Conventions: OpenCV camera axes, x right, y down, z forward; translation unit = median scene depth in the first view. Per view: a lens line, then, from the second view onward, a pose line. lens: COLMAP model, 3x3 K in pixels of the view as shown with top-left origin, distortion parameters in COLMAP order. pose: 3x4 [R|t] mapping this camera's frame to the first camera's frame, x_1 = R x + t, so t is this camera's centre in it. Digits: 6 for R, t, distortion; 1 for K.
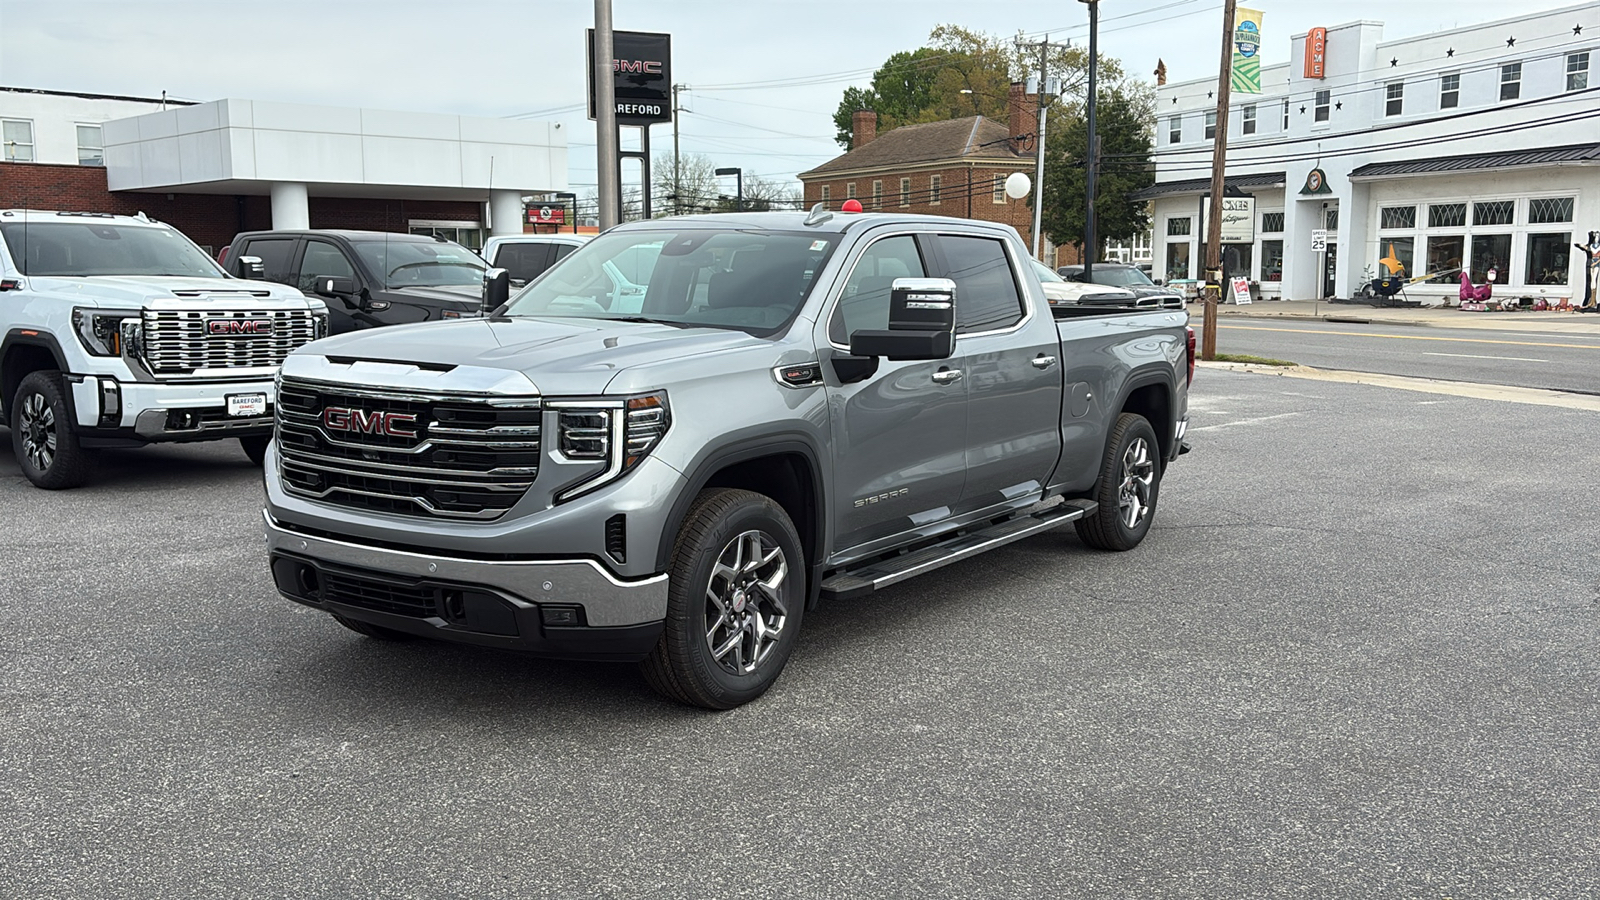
lens RADIAL K [[1444.8, 0, 787.0], [0, 1444.8, 452.5], [0, 0, 1]] dist [0.073352, -0.066089]
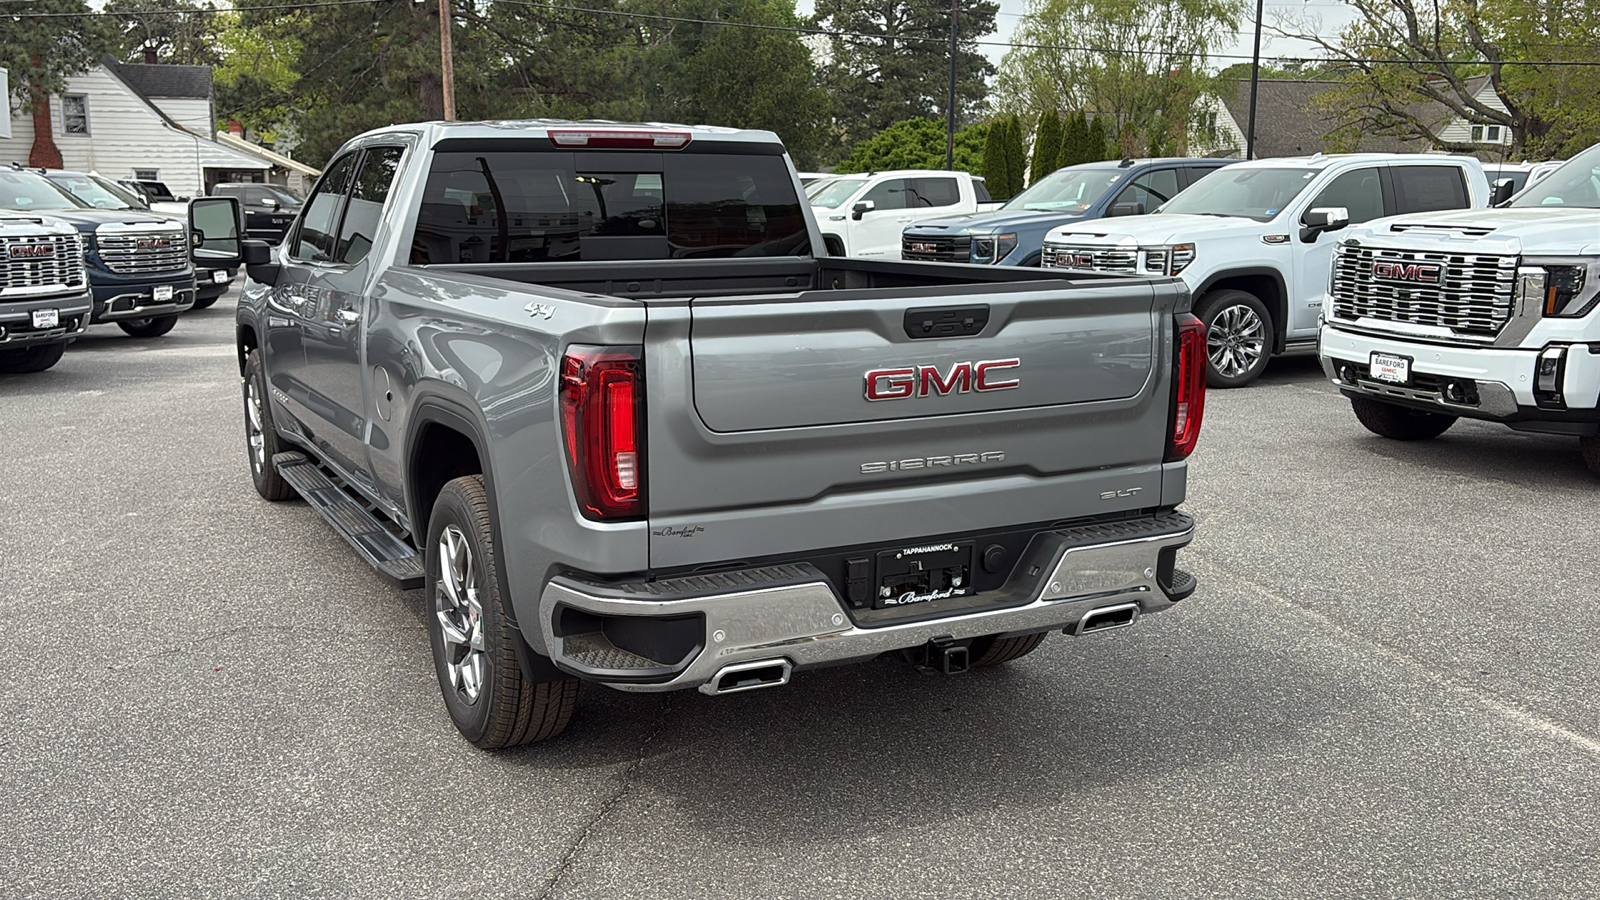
lens RADIAL K [[1454.9, 0, 777.2], [0, 1454.9, 447.4], [0, 0, 1]] dist [0.047032, -0.037155]
pose [[-0.486989, 0.143348, -0.861564, 0.697559], [-0.114963, 0.967336, 0.225928, -0.186694], [0.865809, 0.209073, -0.454603, 1.503857]]
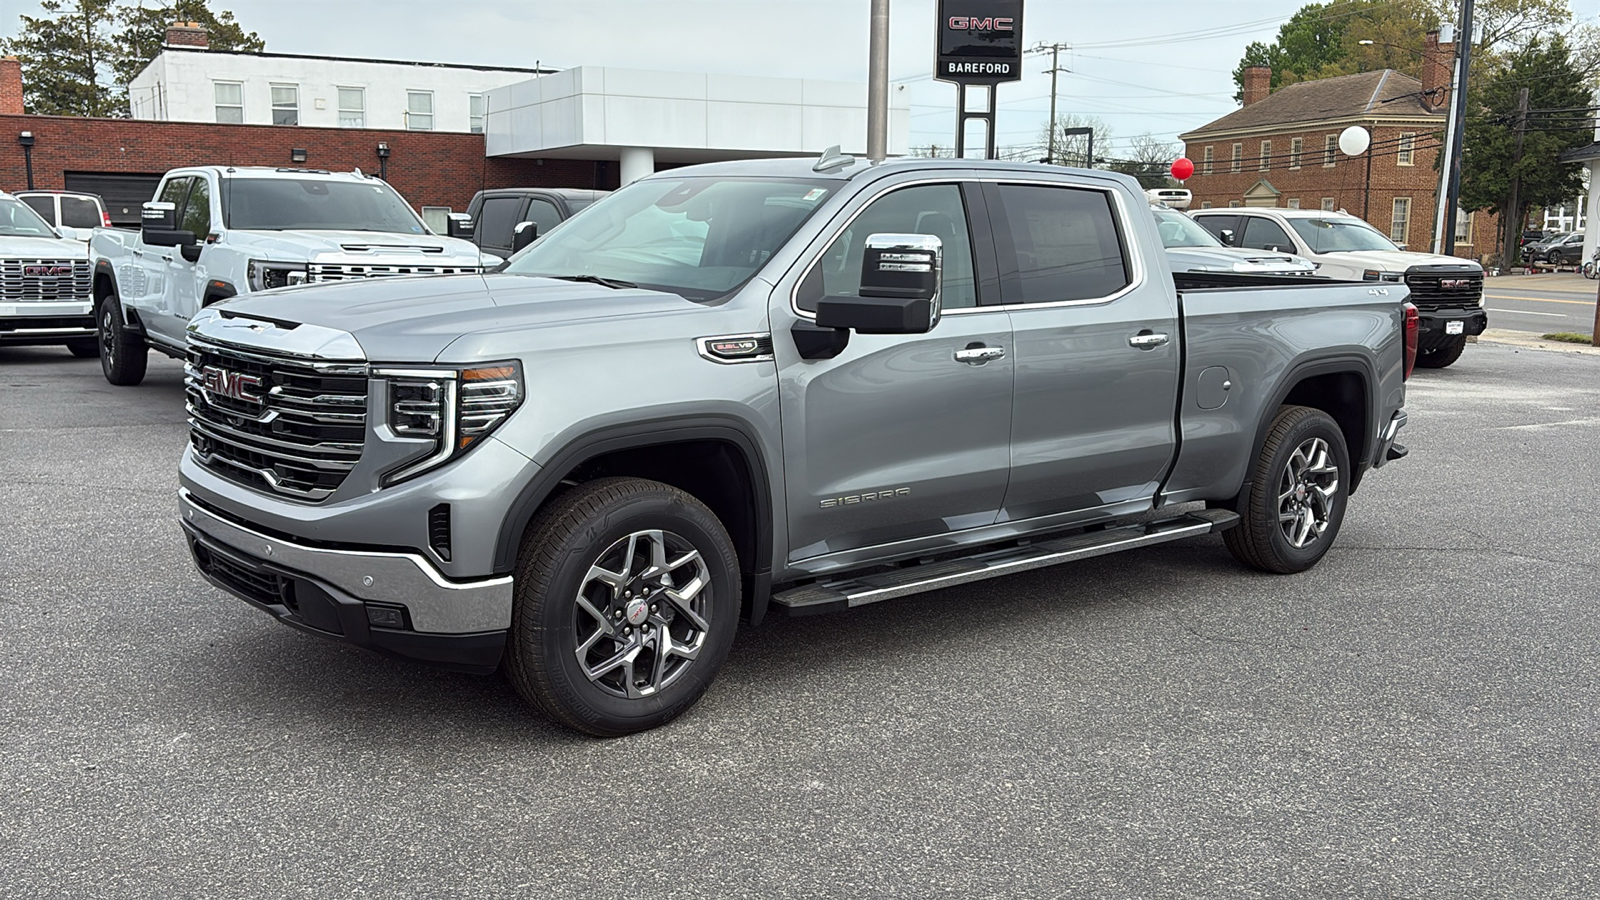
lens RADIAL K [[1454.9, 0, 777.2], [0, 1454.9, 447.4], [0, 0, 1]] dist [0.047032, -0.037155]
pose [[0.964002, 0.049953, -0.261159, 0.189453], [-0.045060, 0.998679, 0.024696, -0.013072], [0.262048, -0.012040, 0.964980, 0.140806]]
